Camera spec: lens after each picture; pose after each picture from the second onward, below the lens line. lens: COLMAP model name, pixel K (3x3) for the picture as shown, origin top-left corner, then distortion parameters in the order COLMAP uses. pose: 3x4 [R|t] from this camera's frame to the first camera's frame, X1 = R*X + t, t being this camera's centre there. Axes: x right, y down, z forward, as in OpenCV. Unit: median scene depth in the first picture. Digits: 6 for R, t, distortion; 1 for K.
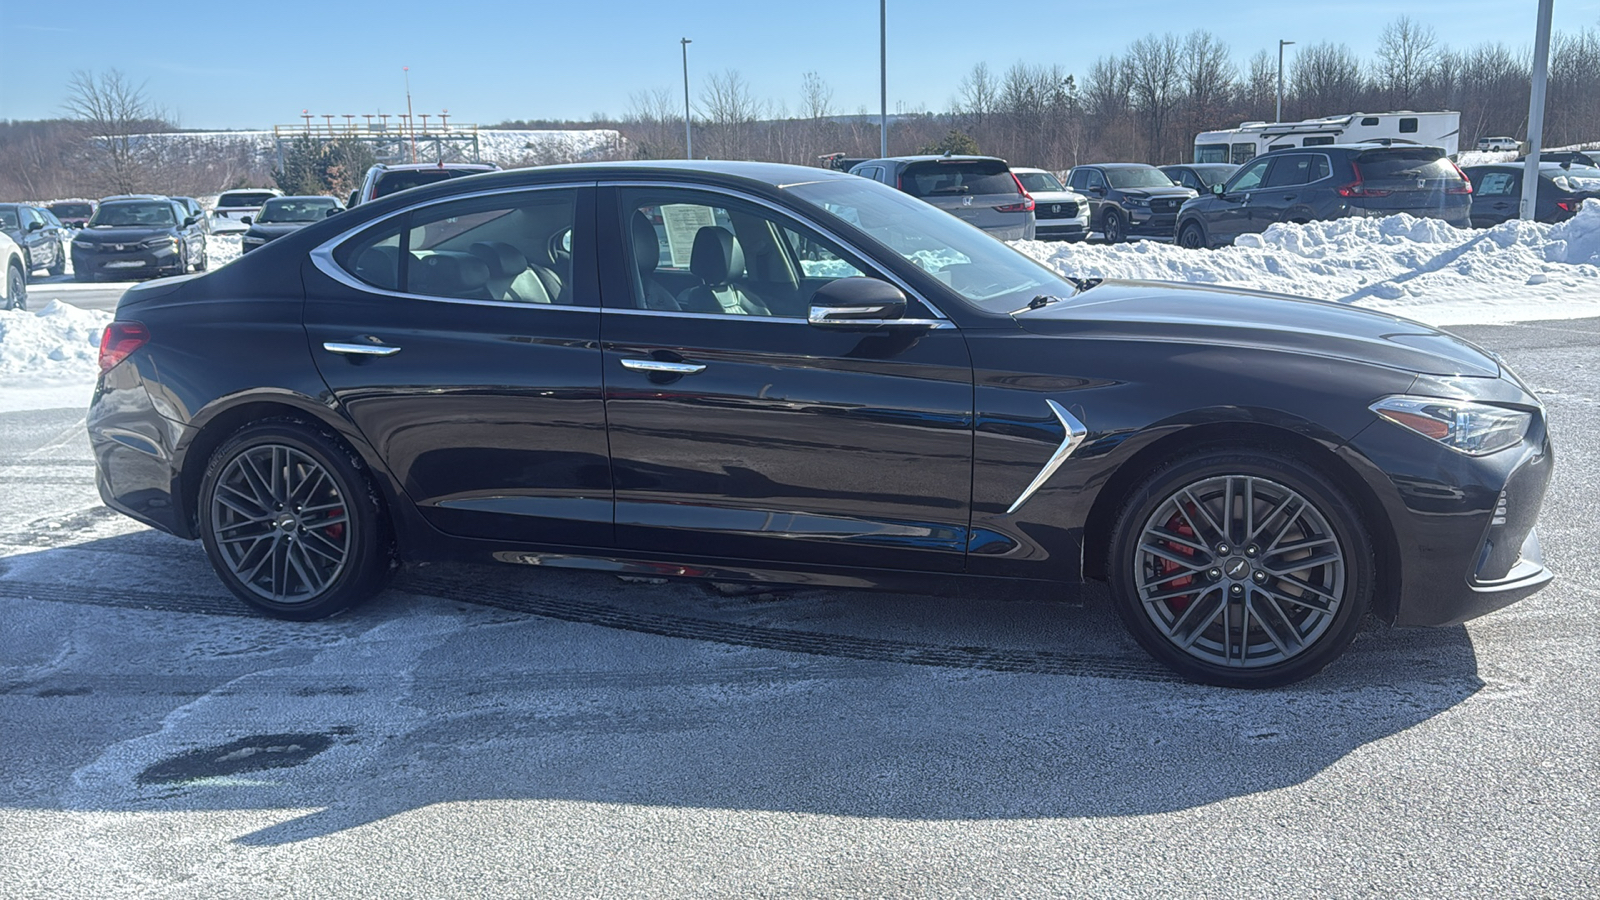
lens RADIAL K [[1340.8, 0, 828.8], [0, 1340.8, 438.6], [0, 0, 1]] dist [0.131046, -0.219791]
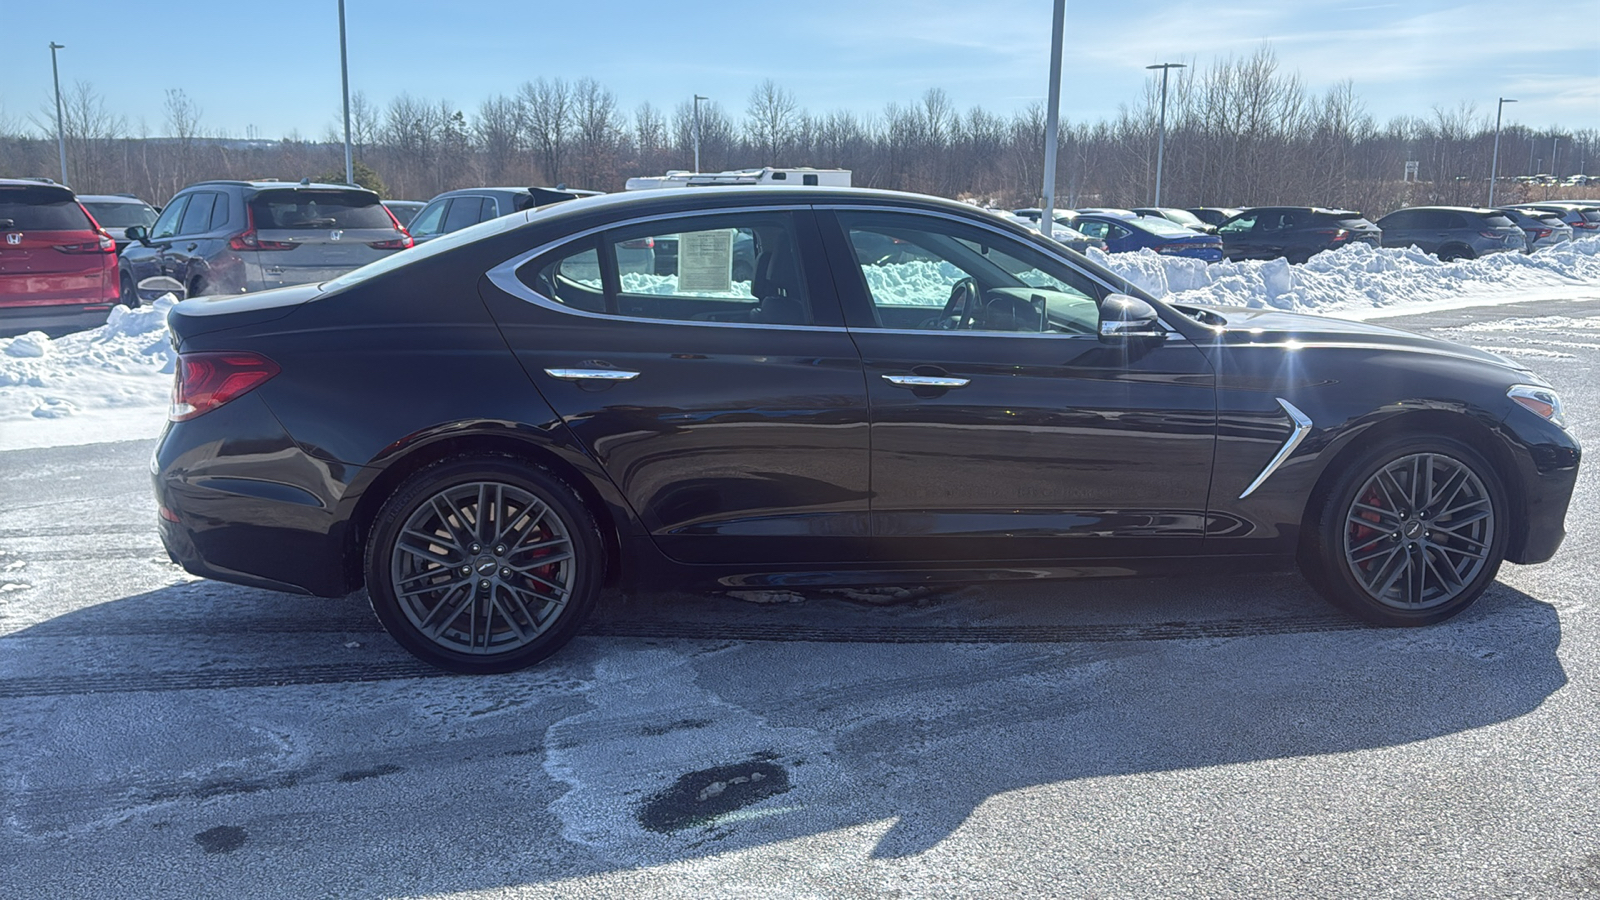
lens RADIAL K [[1340.8, 0, 828.7], [0, 1340.8, 472.6], [0, 0, 1]] dist [0.131046, -0.219791]
pose [[0.904801, -0.052170, 0.422628, -0.568489], [0.054408, 0.998496, 0.006775, 0.005055], [-0.422345, 0.016865, 0.906278, 0.079551]]
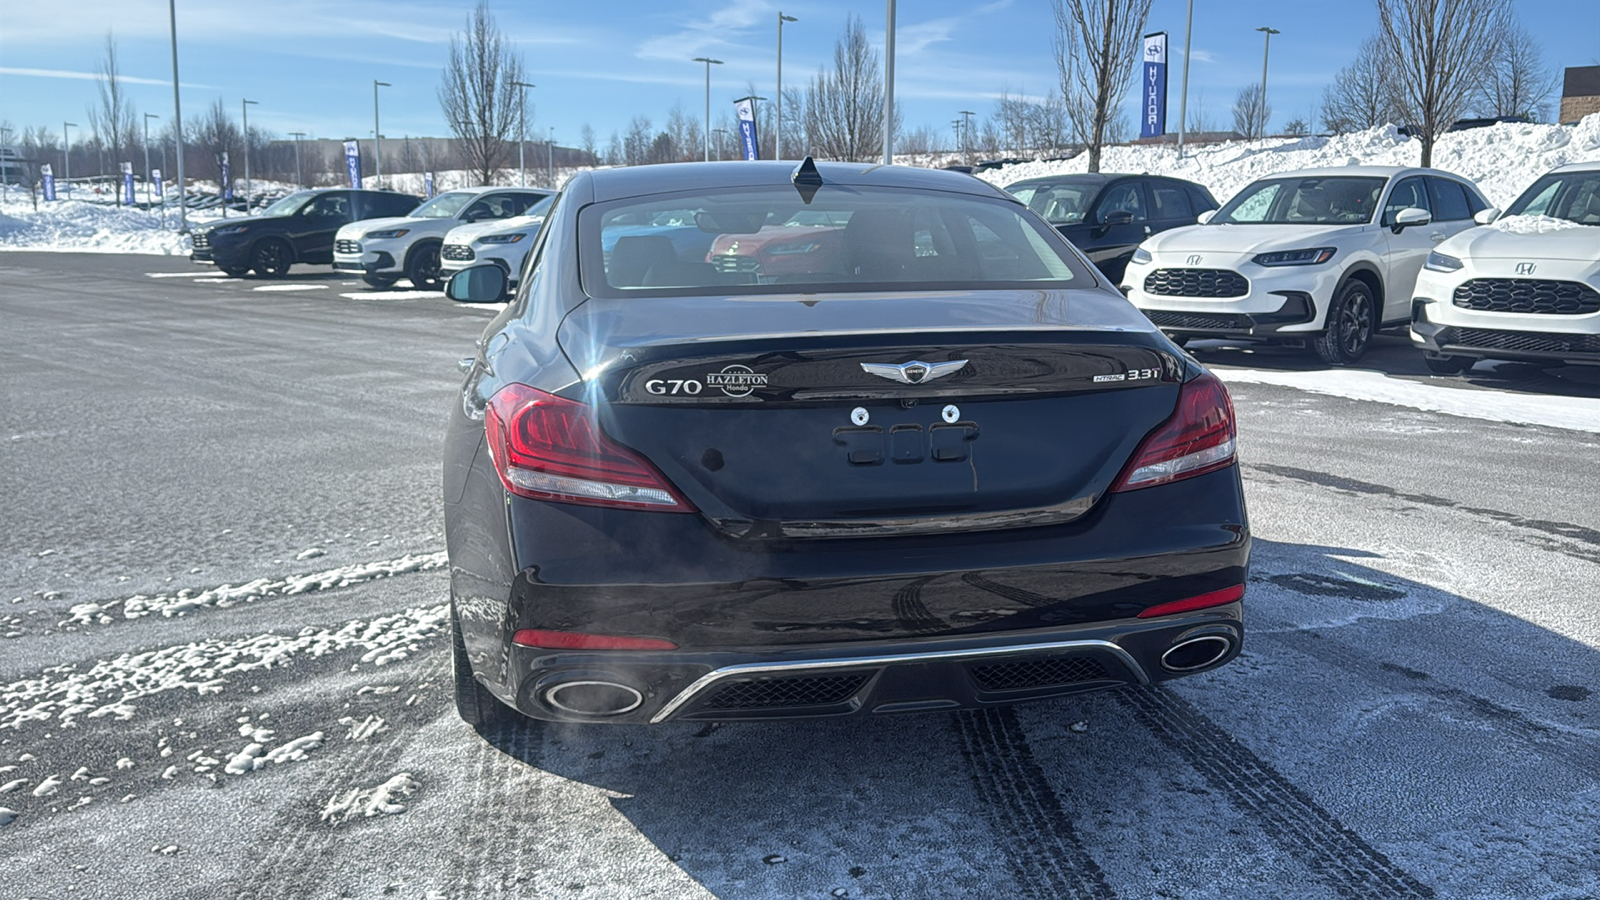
lens RADIAL K [[1361.7, 0, 836.1], [0, 1361.7, 440.5], [0, 0, 1]] dist [0.115464, -0.185035]
pose [[-0.472158, -0.118575, 0.873502, -1.076308], [0.174083, 0.958855, 0.224259, -0.243856], [-0.864154, 0.257948, -0.432089, 1.536338]]
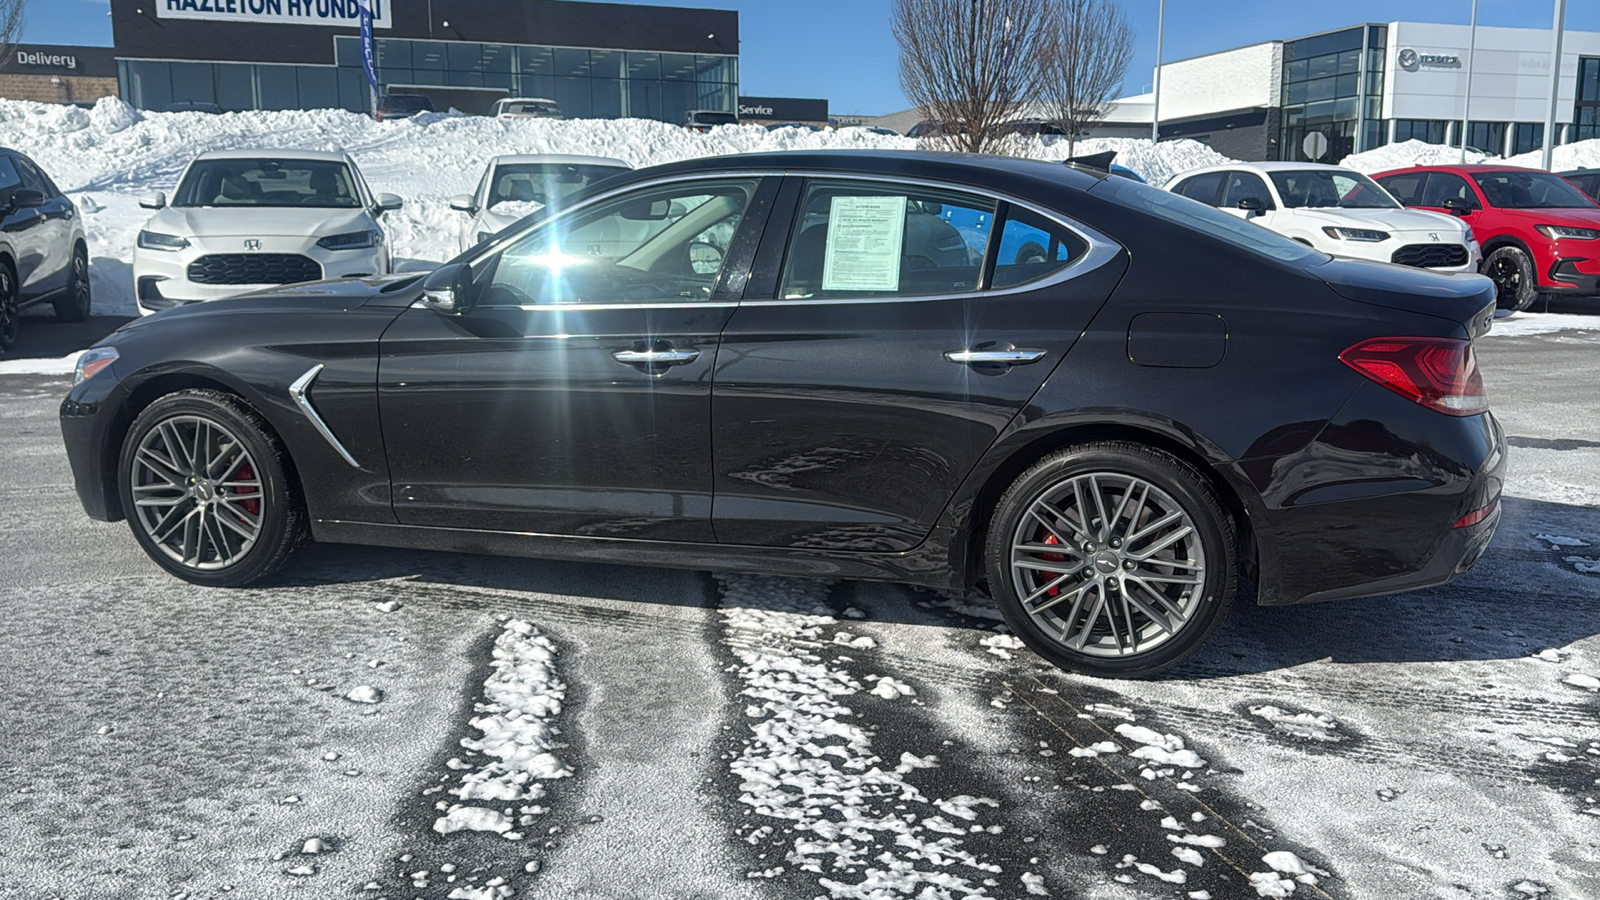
lens RADIAL K [[1340.8, 0, 830.4], [0, 1340.8, 450.4], [0, 0, 1]] dist [0.131046, -0.219791]
pose [[-0.999734, 0.021802, -0.007512, -0.101790], [0.017623, 0.932453, 0.360860, -0.385588], [0.014873, 0.360632, -0.932590, 2.152188]]
